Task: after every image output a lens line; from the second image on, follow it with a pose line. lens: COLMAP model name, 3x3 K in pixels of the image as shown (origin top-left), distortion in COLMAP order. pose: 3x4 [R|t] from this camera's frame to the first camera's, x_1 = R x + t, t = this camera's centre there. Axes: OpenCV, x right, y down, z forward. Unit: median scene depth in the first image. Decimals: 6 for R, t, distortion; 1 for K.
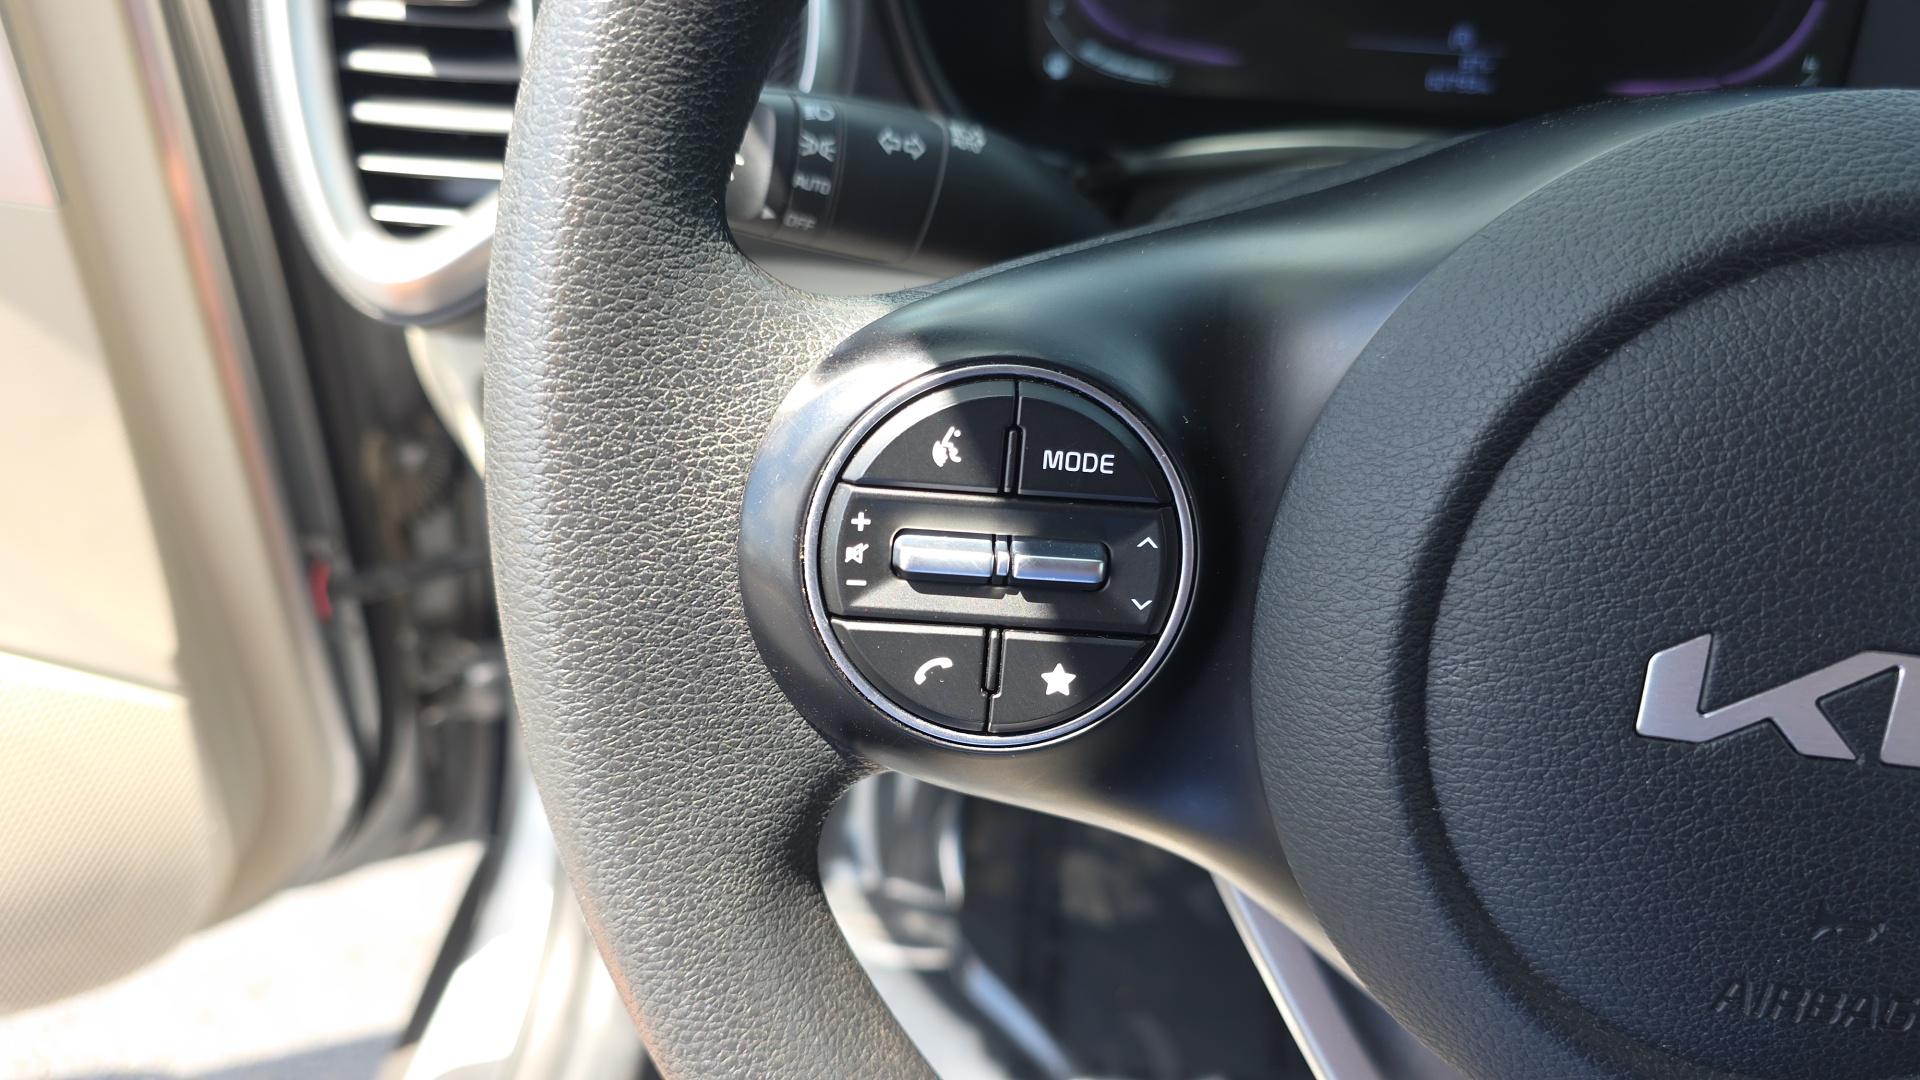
lens RADIAL K [[1378.0, 0, 965.8], [0, 1378.0, 573.7], [0, 0, 1]] dist [-0.005164, -0.003120]
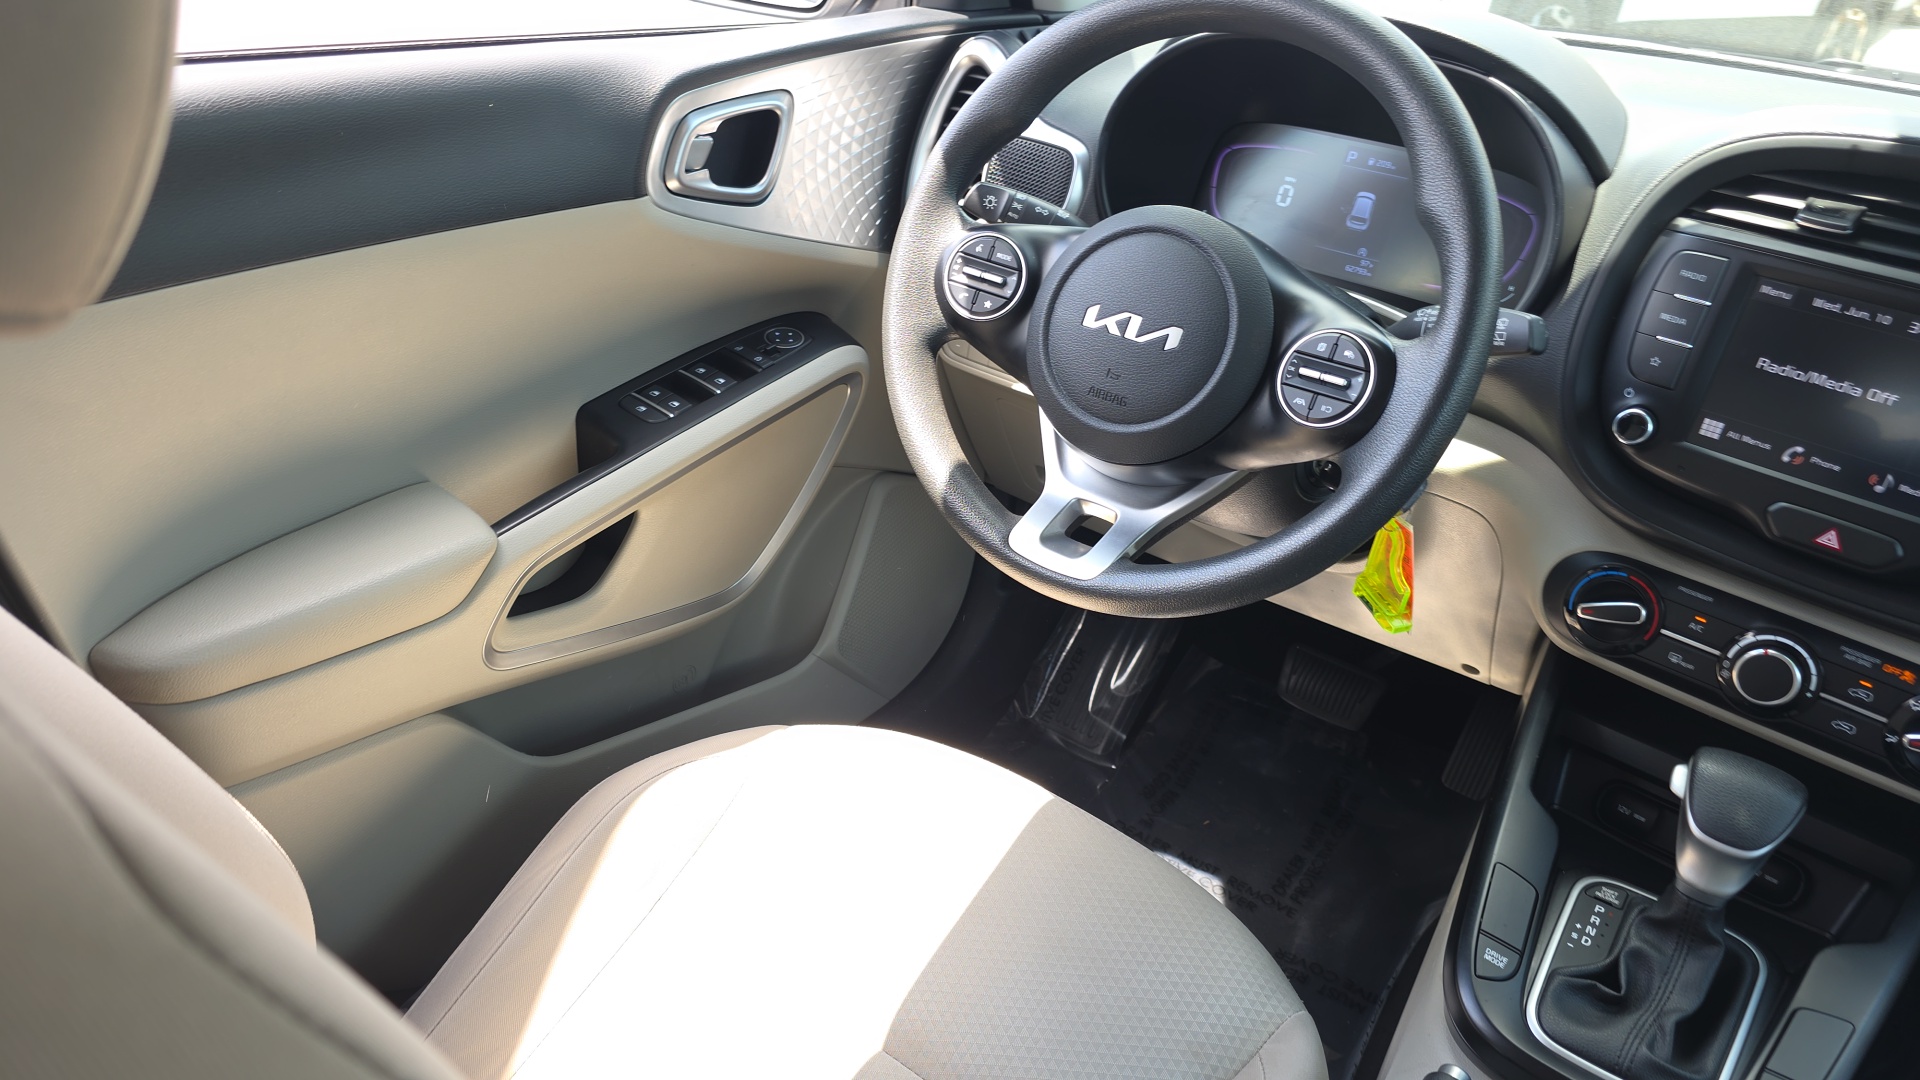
lens RADIAL K [[1298.2, 0, 955.4], [0, 1298.2, 546.9], [0, 0, 1]] dist [0.062469, -0.066066]
pose [[0.870763, 0.274689, -0.407822, 1.947842], [-0.342779, 0.933758, -0.102952, 1.310925], [0.352527, 0.229440, 0.907239, -2.754519]]
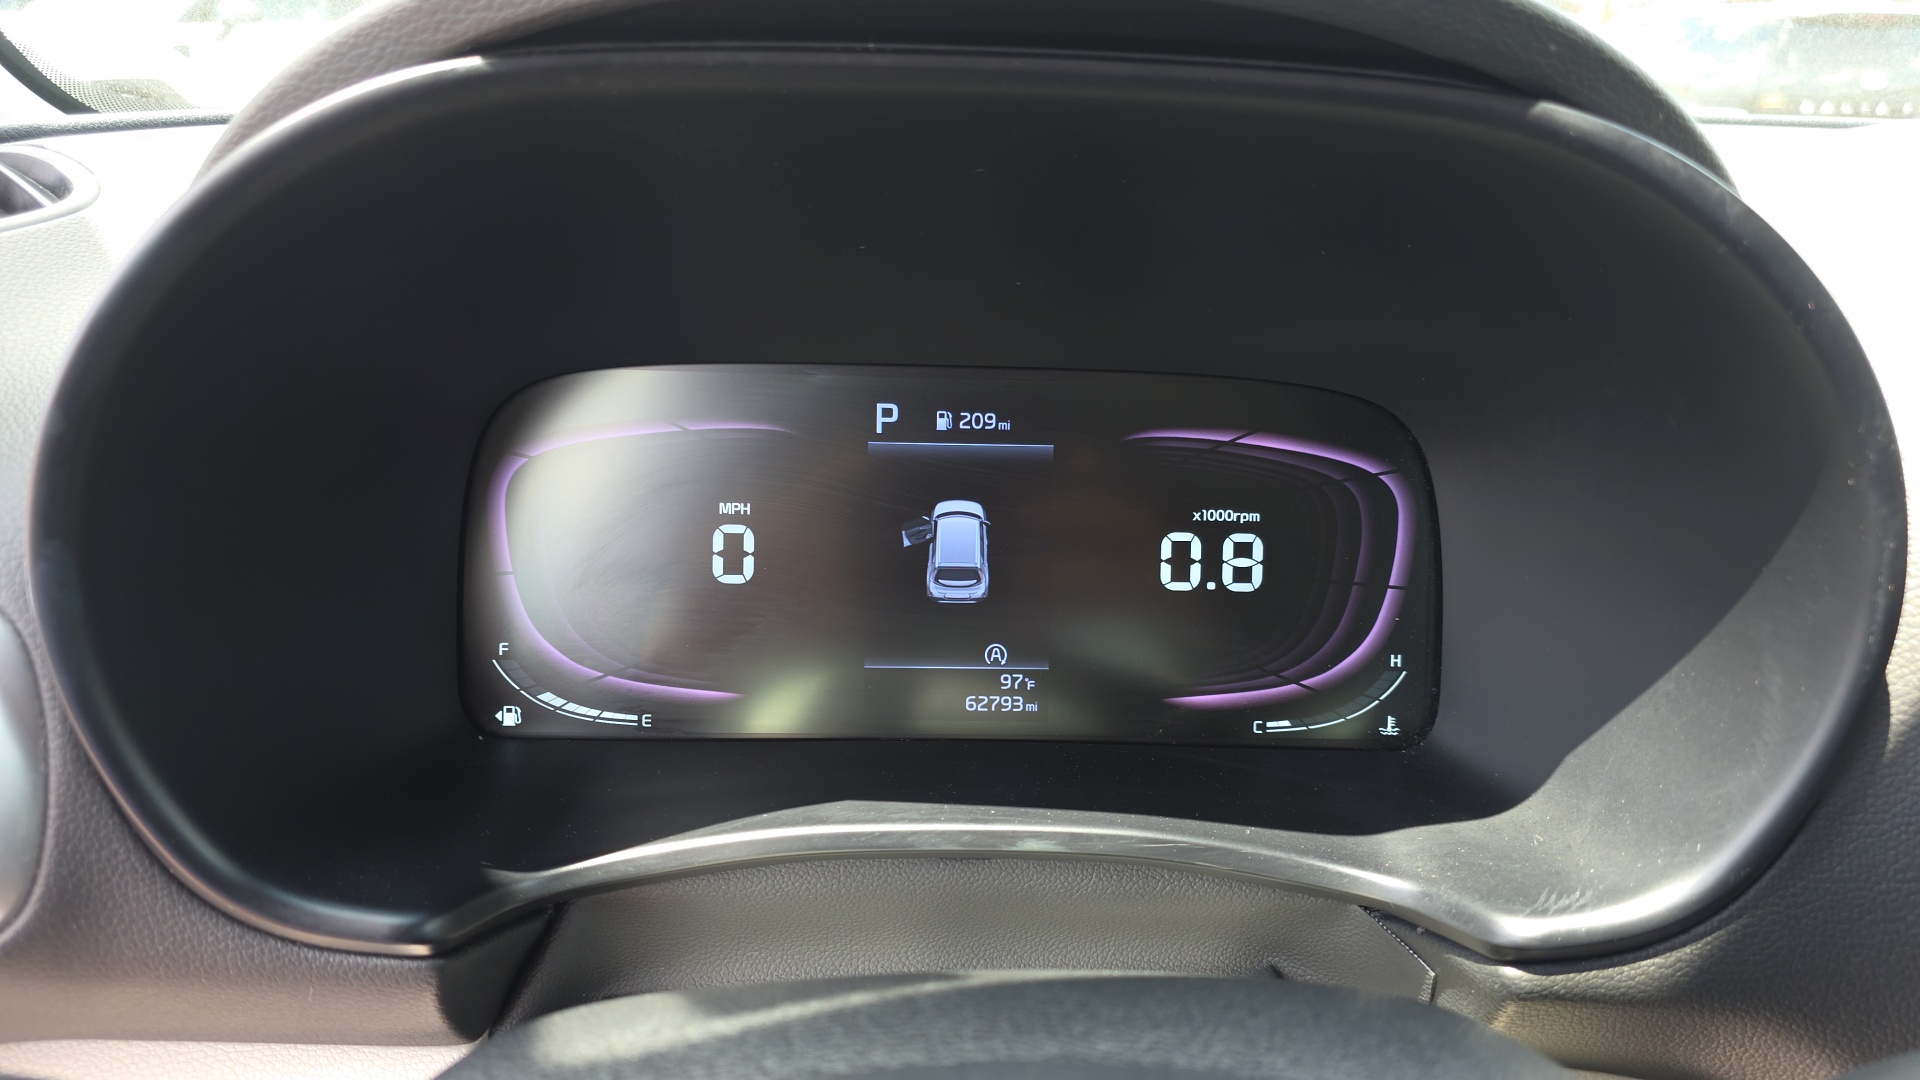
lens RADIAL K [[1310.4, 0, 960.0], [0, 1310.4, 540.0], [0, 0, 1]] dist [0.047466, -0.071002]
pose [[0.987800, -0.054337, 0.145941, 0.549836], [0.098369, 0.944229, -0.314253, -0.494216], [-0.120726, 0.324775, 0.938055, 0.535303]]
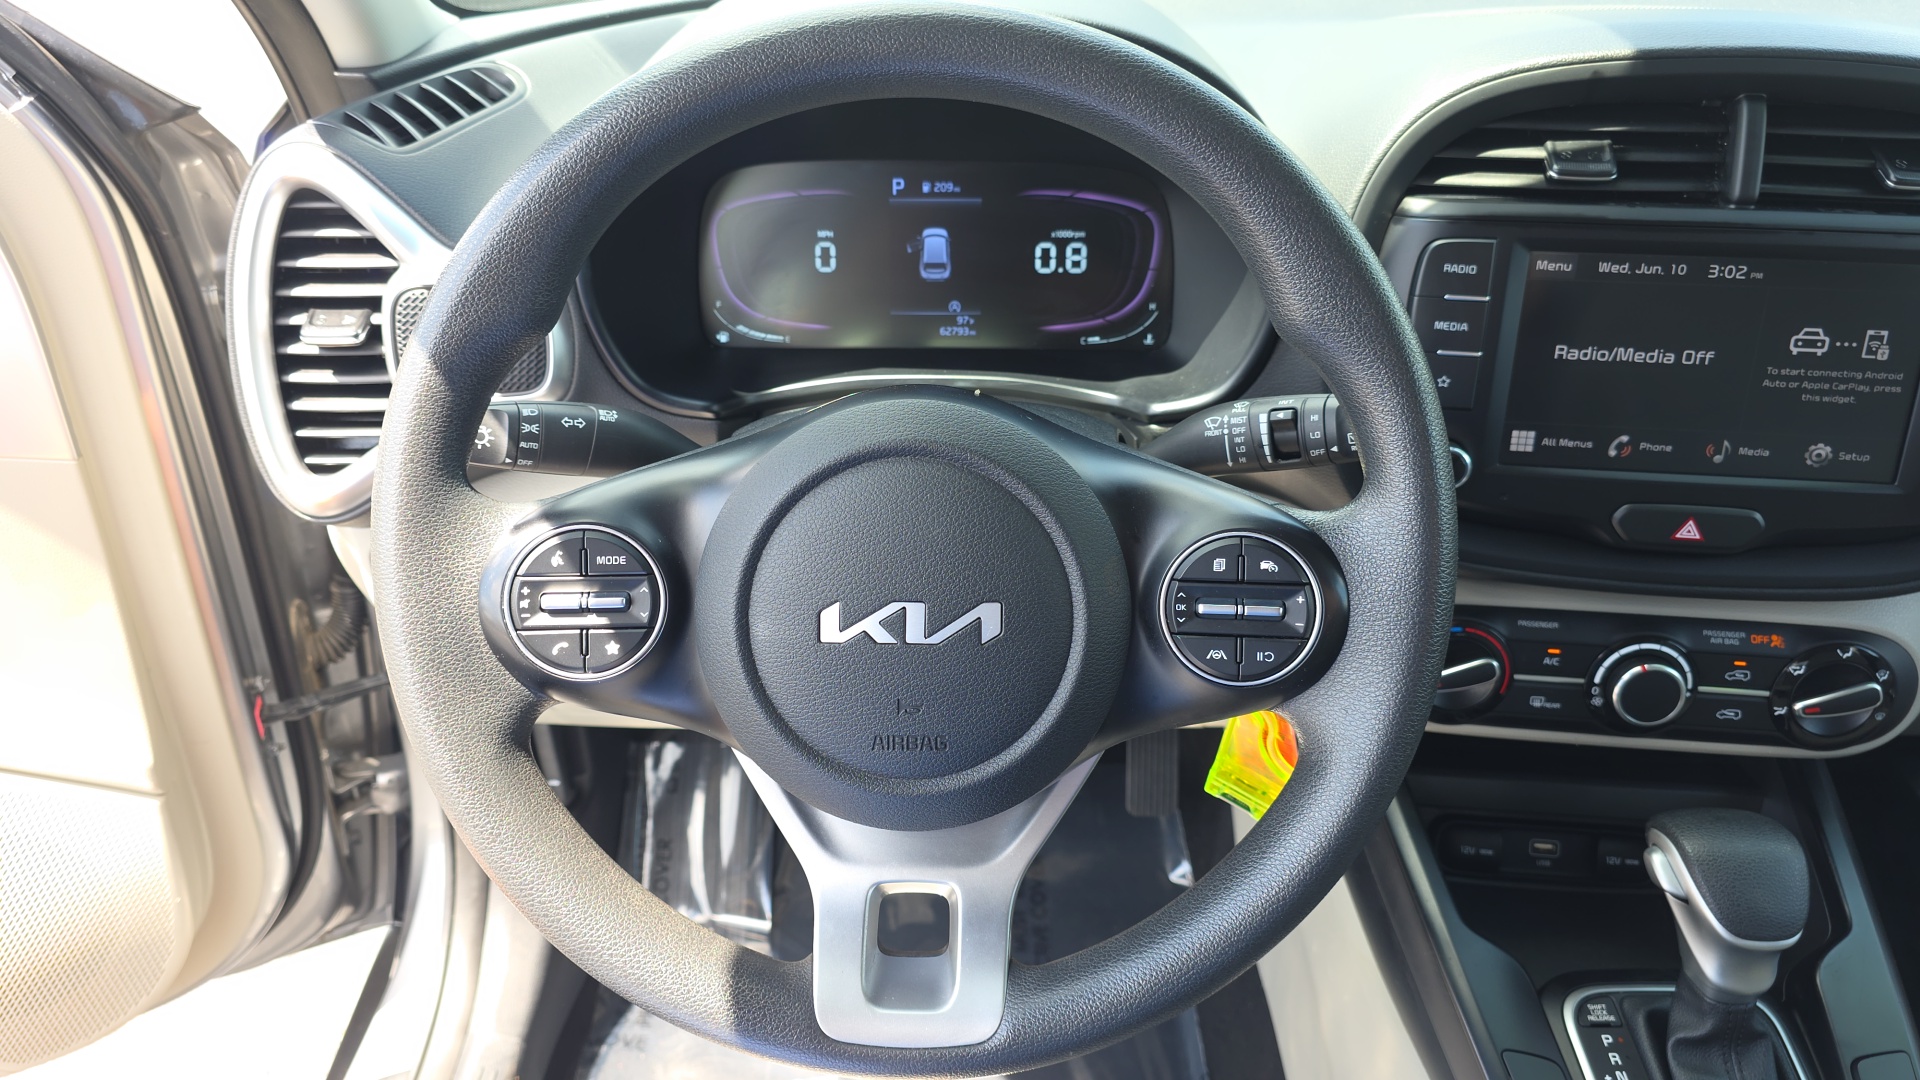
lens RADIAL K [[1310.5, 0, 956.6], [0, 1310.5, 520.7], [0, 0, 1]] dist [0.051913, -0.070228]
pose [[0.993466, -0.084747, 0.076435, 0.525290], [0.094097, 0.987246, -0.128415, 0.215281], [-0.064577, 0.134768, 0.988771, -1.438440]]
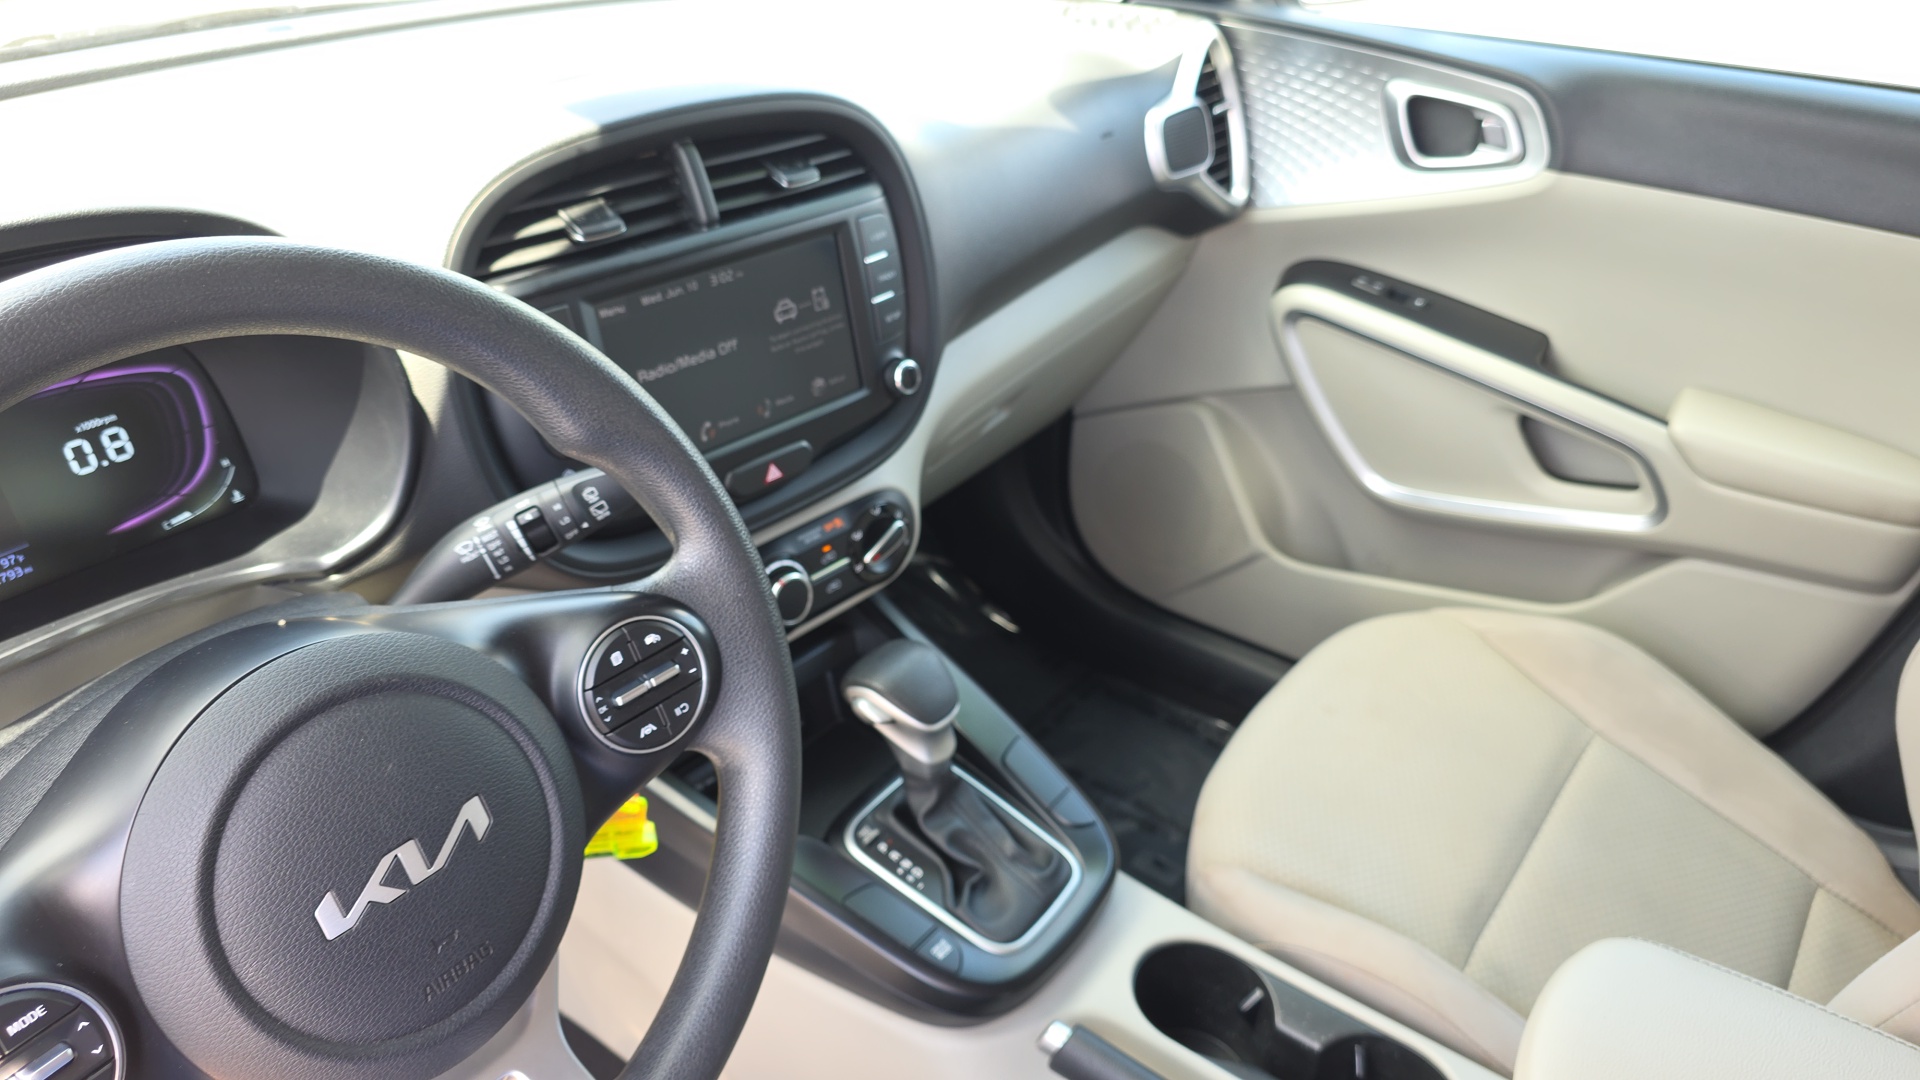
lens RADIAL K [[1299.4, 0, 946.9], [0, 1299.4, 540.6], [0, 0, 1]] dist [0.046329, -0.065570]
pose [[0.495230, -0.470298, 0.730457, -0.309251], [0.527678, 0.830771, 0.177132, -0.283156], [-0.690147, 0.297725, 0.659589, -1.380068]]
